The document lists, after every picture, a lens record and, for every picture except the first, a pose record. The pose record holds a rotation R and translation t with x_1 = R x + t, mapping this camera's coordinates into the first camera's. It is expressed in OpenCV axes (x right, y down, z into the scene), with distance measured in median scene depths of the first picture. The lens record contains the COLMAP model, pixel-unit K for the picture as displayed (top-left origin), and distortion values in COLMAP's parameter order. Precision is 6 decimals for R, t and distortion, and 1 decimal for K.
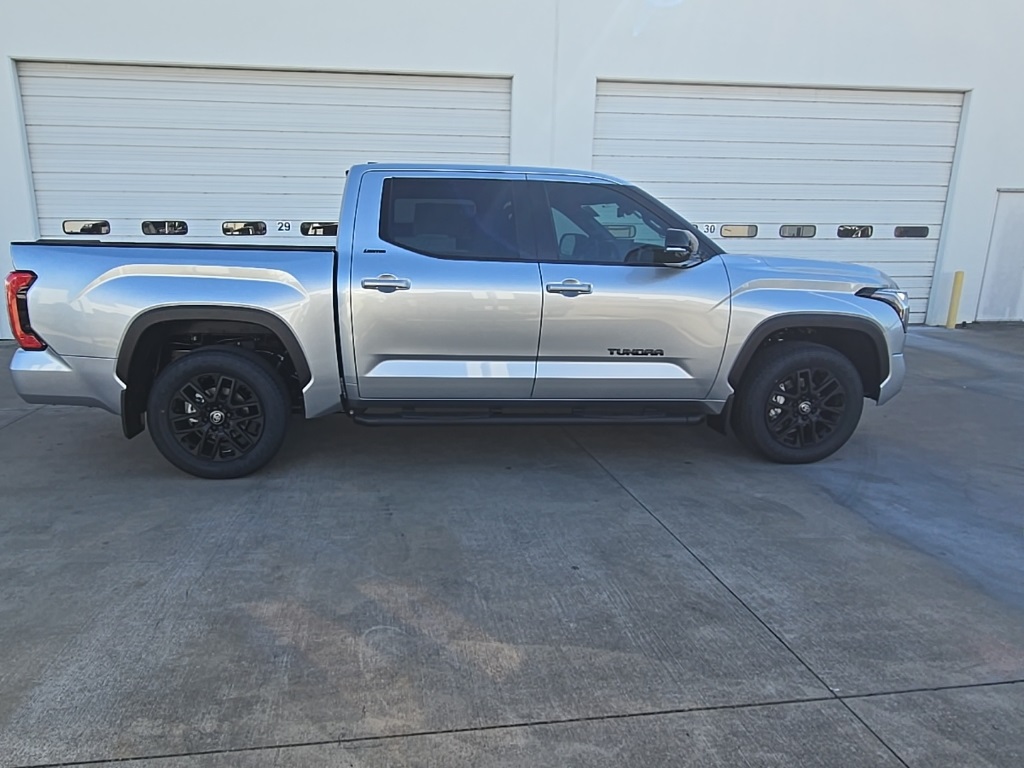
lens RADIAL K [[643.2, 0, 442.9], [0, 643.2, 383.9], [0, 0, 1]] dist [0.019924, 0.000468]
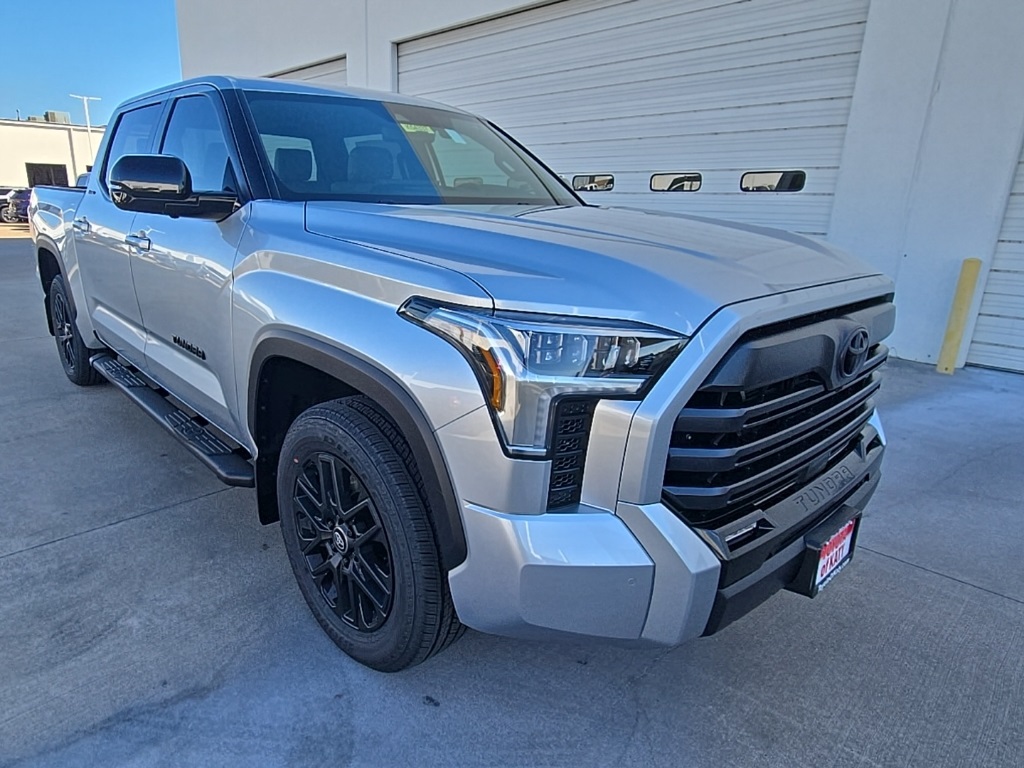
lens RADIAL K [[643.2, 0, 442.9], [0, 643.2, 383.9], [0, 0, 1]] dist [0.019924, 0.000468]
pose [[0.540976, 0.230975, -0.808700, 0.999561], [-0.181773, 0.970933, 0.155715, -0.165540], [0.821160, 0.062761, 0.567236, 0.837719]]
